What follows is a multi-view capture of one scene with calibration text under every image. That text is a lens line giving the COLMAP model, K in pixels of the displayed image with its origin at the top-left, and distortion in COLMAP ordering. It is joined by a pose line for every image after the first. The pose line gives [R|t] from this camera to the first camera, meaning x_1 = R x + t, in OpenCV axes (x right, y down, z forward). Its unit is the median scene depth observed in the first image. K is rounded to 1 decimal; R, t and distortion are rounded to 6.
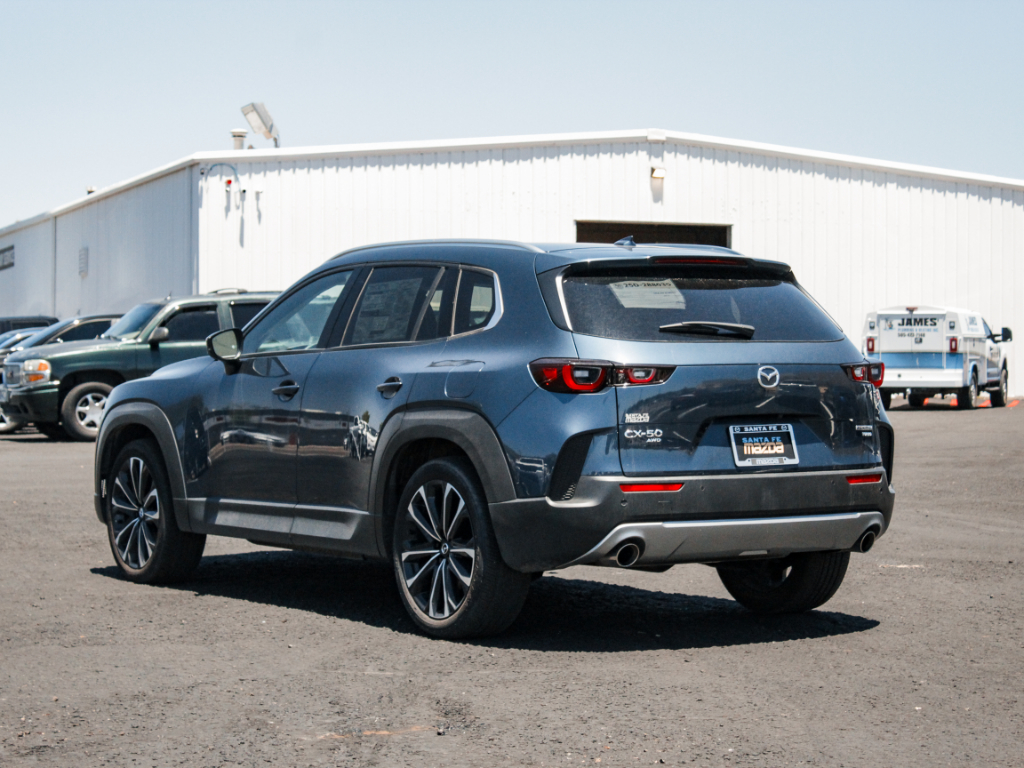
lens RADIAL K [[2222.1, 0, 467.3], [0, 2222.1, 382.8], [0, 0, 1]] dist [0.295878, 0.109315]
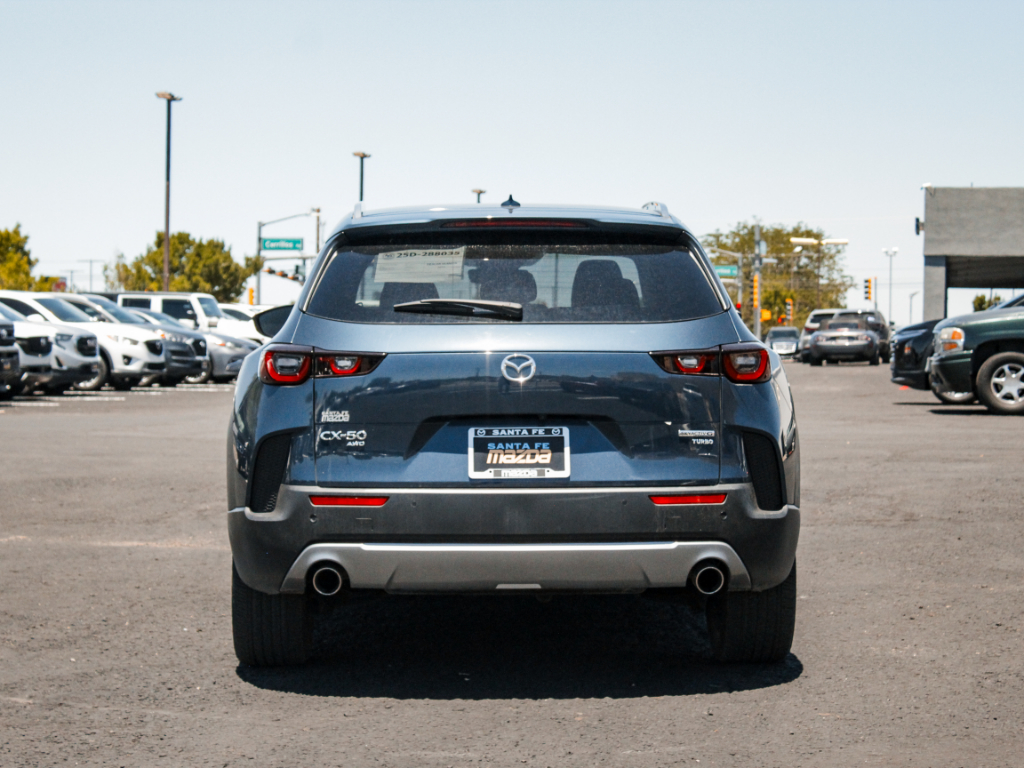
lens RADIAL K [[2222.1, 0, 467.3], [0, 2222.1, 382.8], [0, 0, 1]] dist [0.295878, 0.109315]
pose [[0.851265, 0.013898, -0.524553, 0.533858], [-0.005383, 0.999828, 0.017754, -0.011227], [0.524709, -0.012290, 0.851193, 0.311404]]
